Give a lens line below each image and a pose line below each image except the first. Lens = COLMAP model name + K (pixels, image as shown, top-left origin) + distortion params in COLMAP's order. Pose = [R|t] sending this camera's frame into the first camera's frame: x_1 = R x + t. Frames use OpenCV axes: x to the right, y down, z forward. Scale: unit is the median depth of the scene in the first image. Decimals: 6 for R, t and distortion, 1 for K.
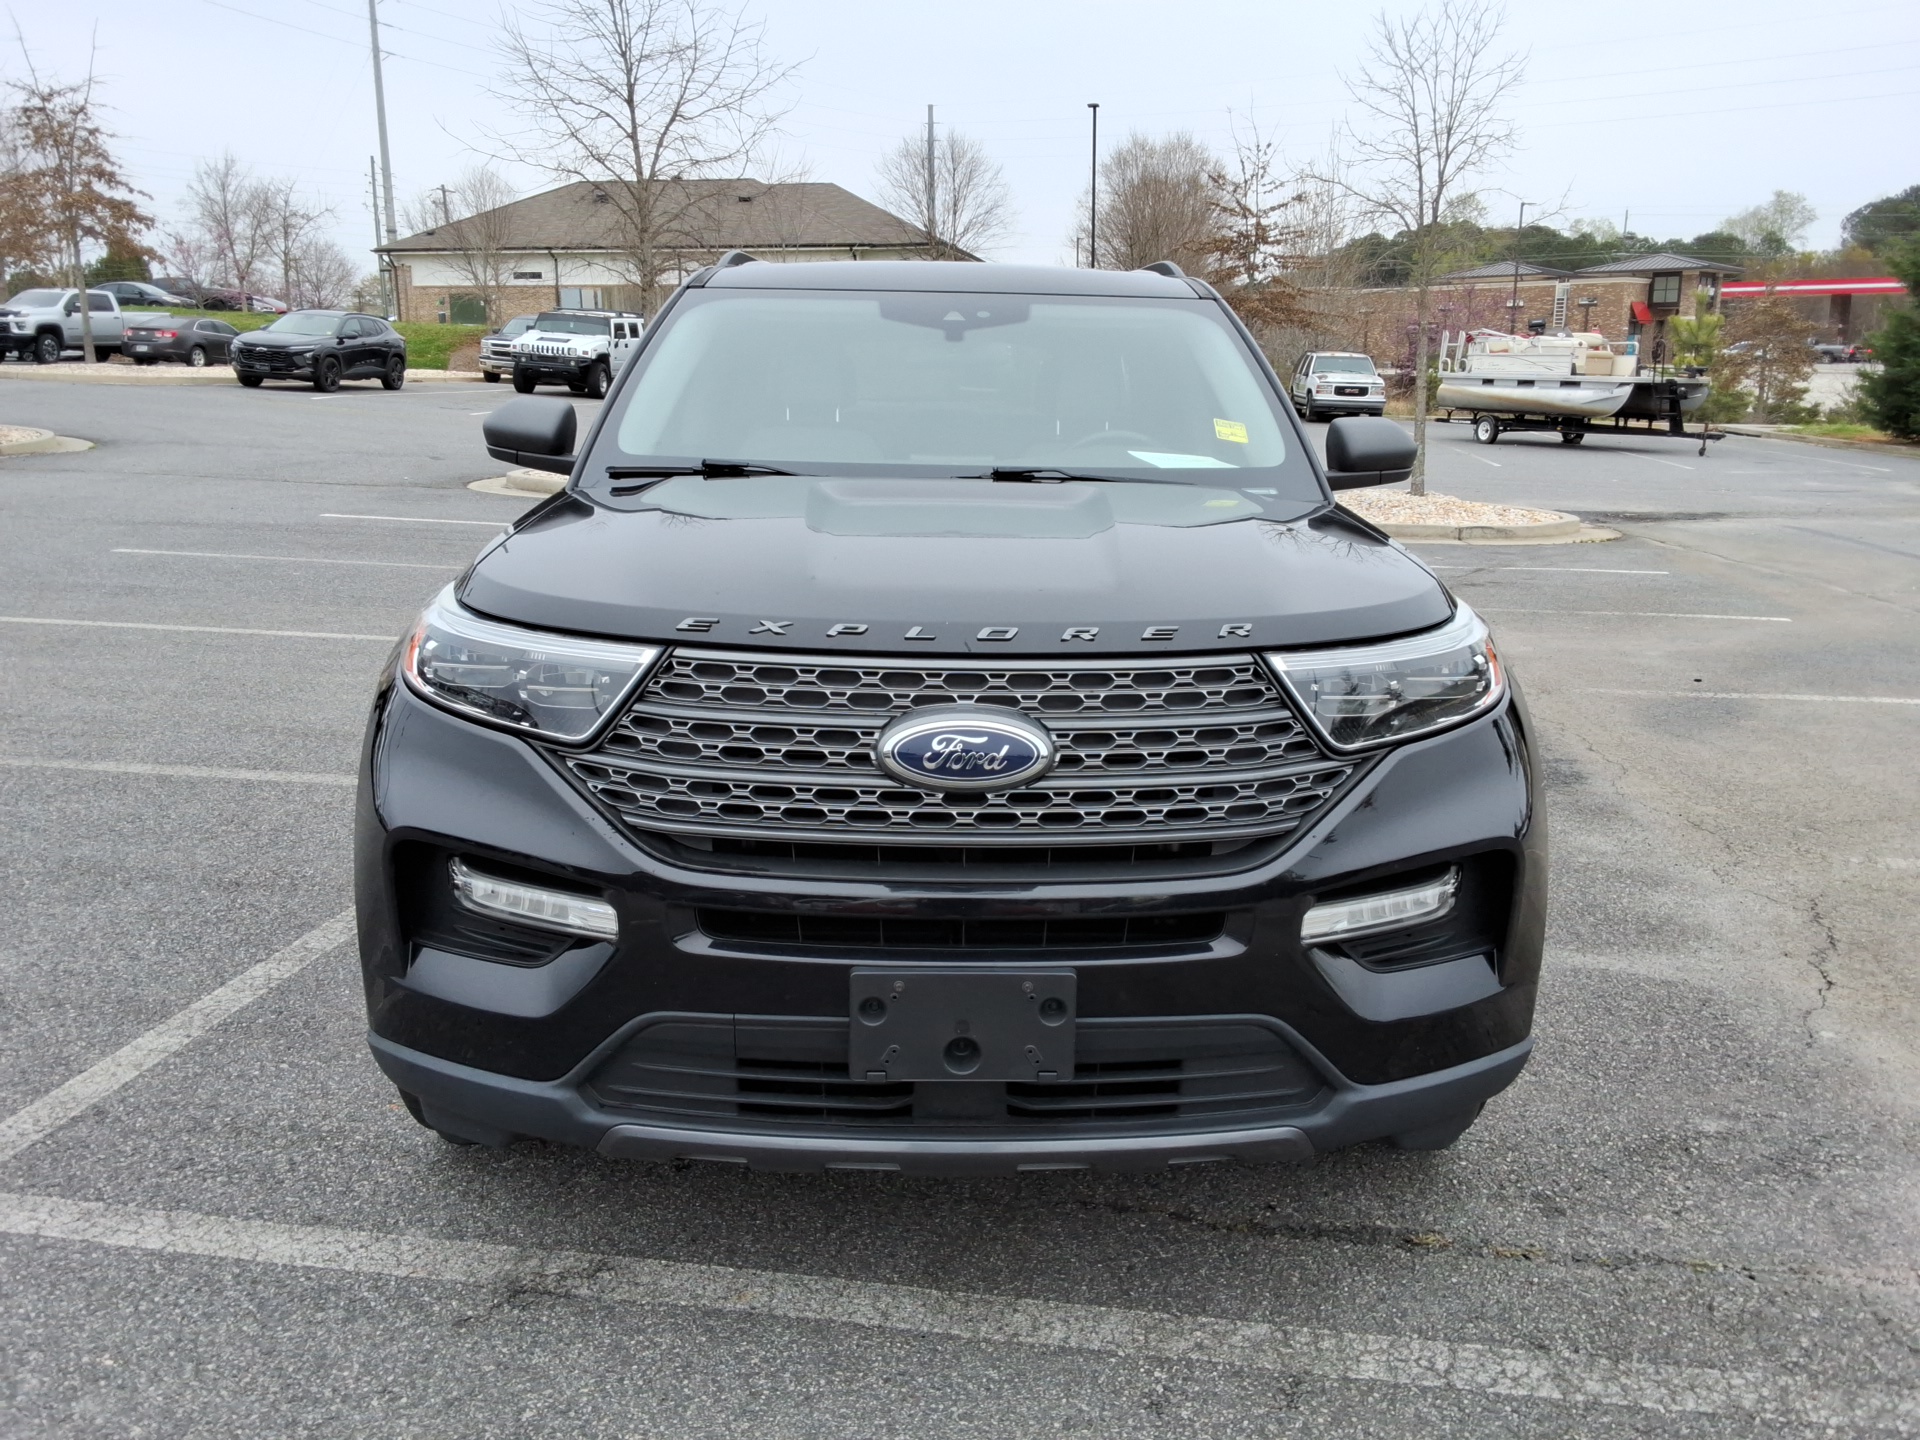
lens RADIAL K [[1514.0, 0, 952.1], [0, 1514.0, 720.3], [0, 0, 1]] dist [0.093731, -0.132920]
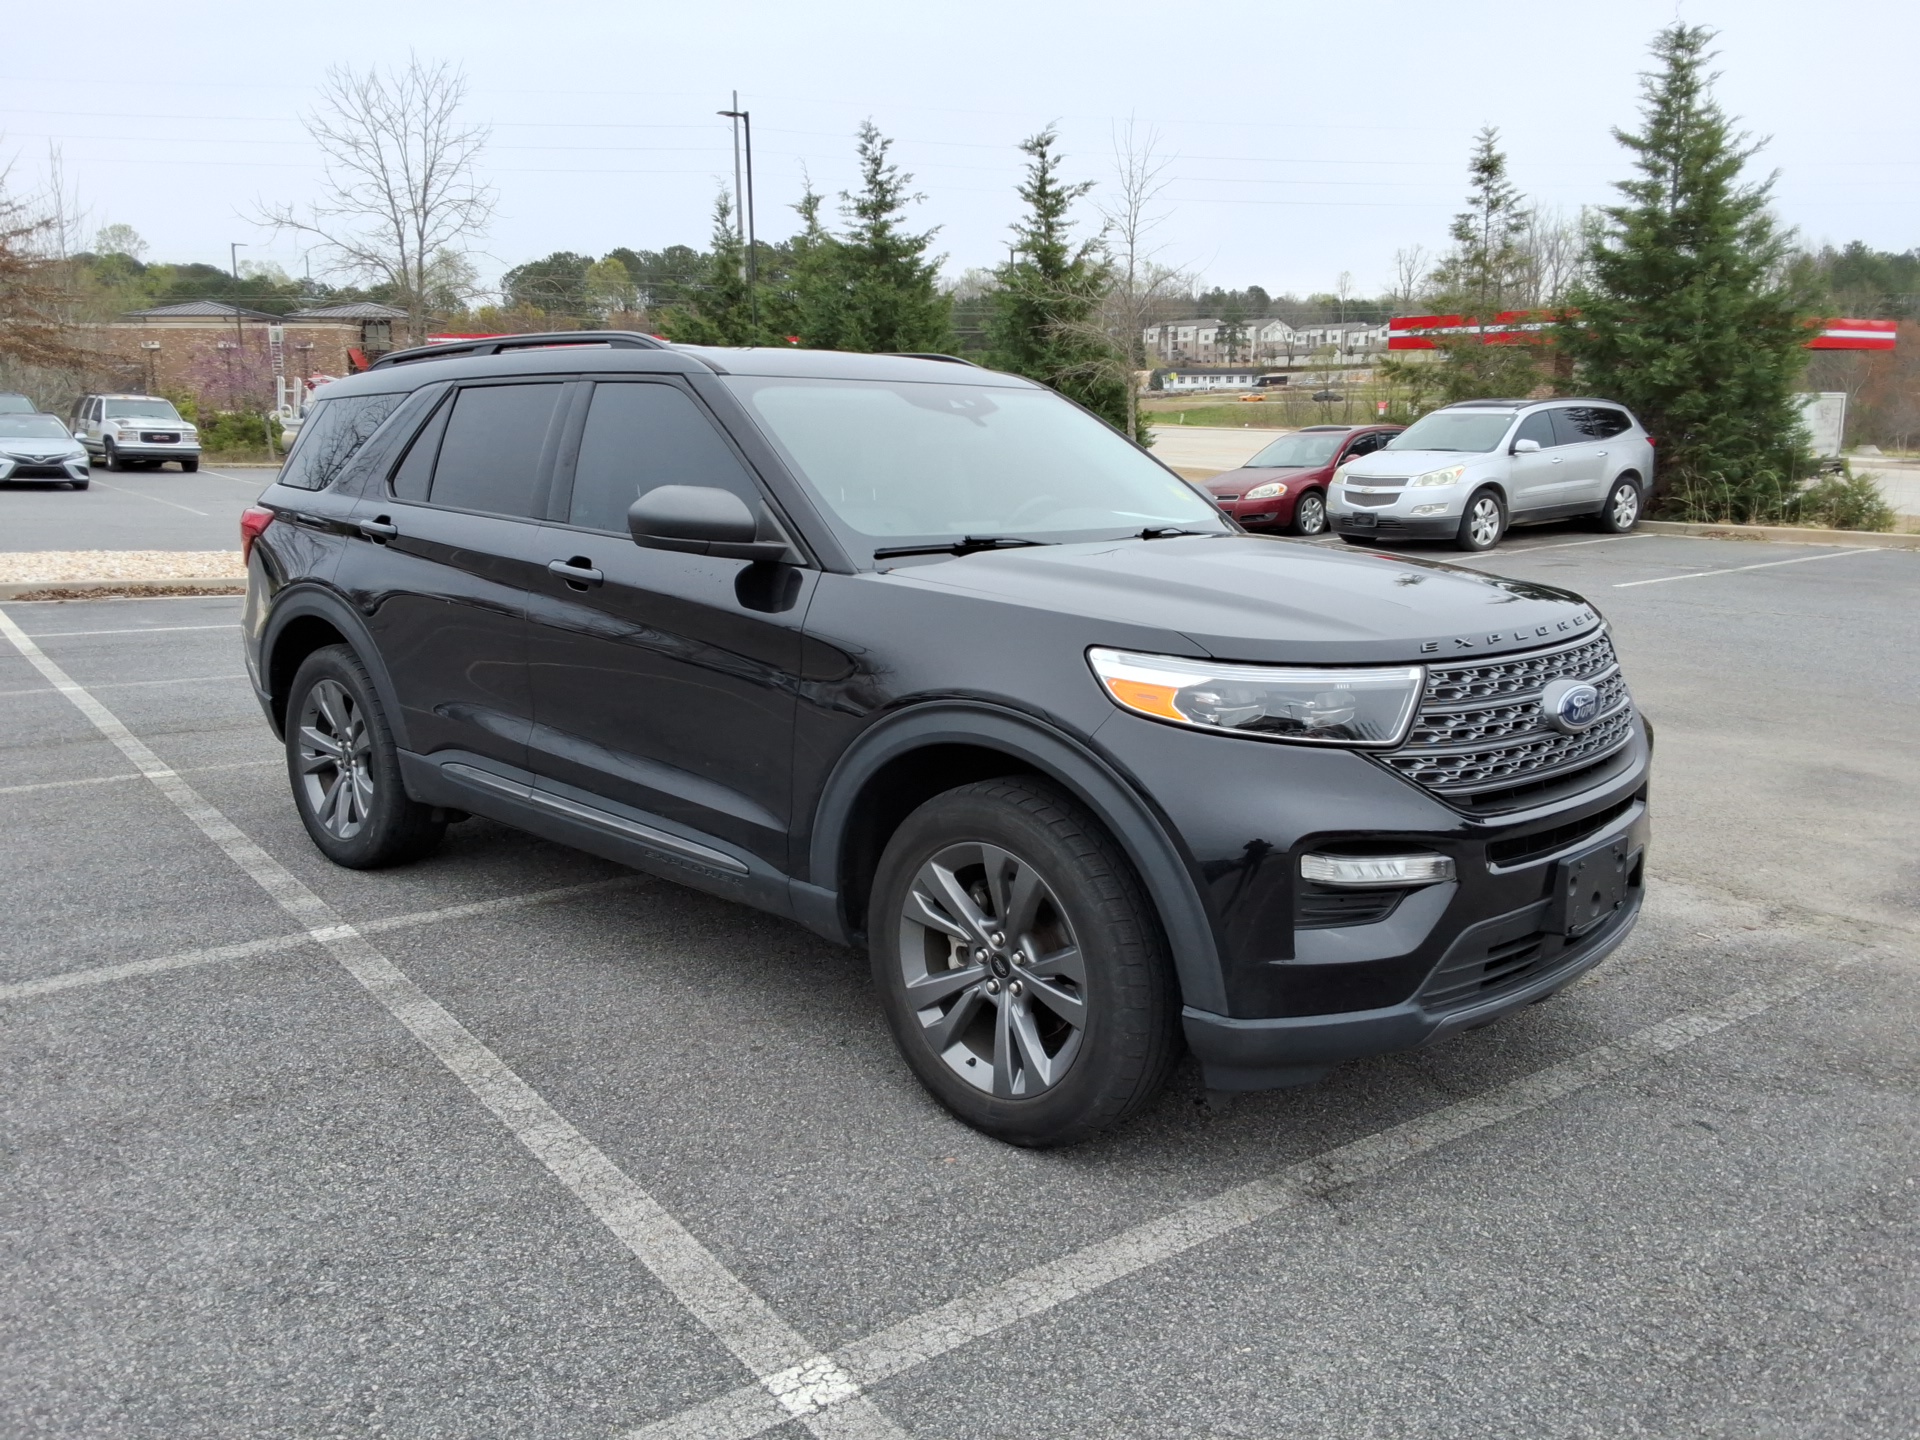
lens RADIAL K [[1514.0, 0, 966.3], [0, 1514.0, 723.2], [0, 0, 1]] dist [0.093731, -0.132920]
pose [[0.711308, -0.140340, 0.688728, -1.255697], [0.157842, 0.986731, 0.038047, -0.099651], [-0.684929, 0.081647, 0.724021, 0.252831]]
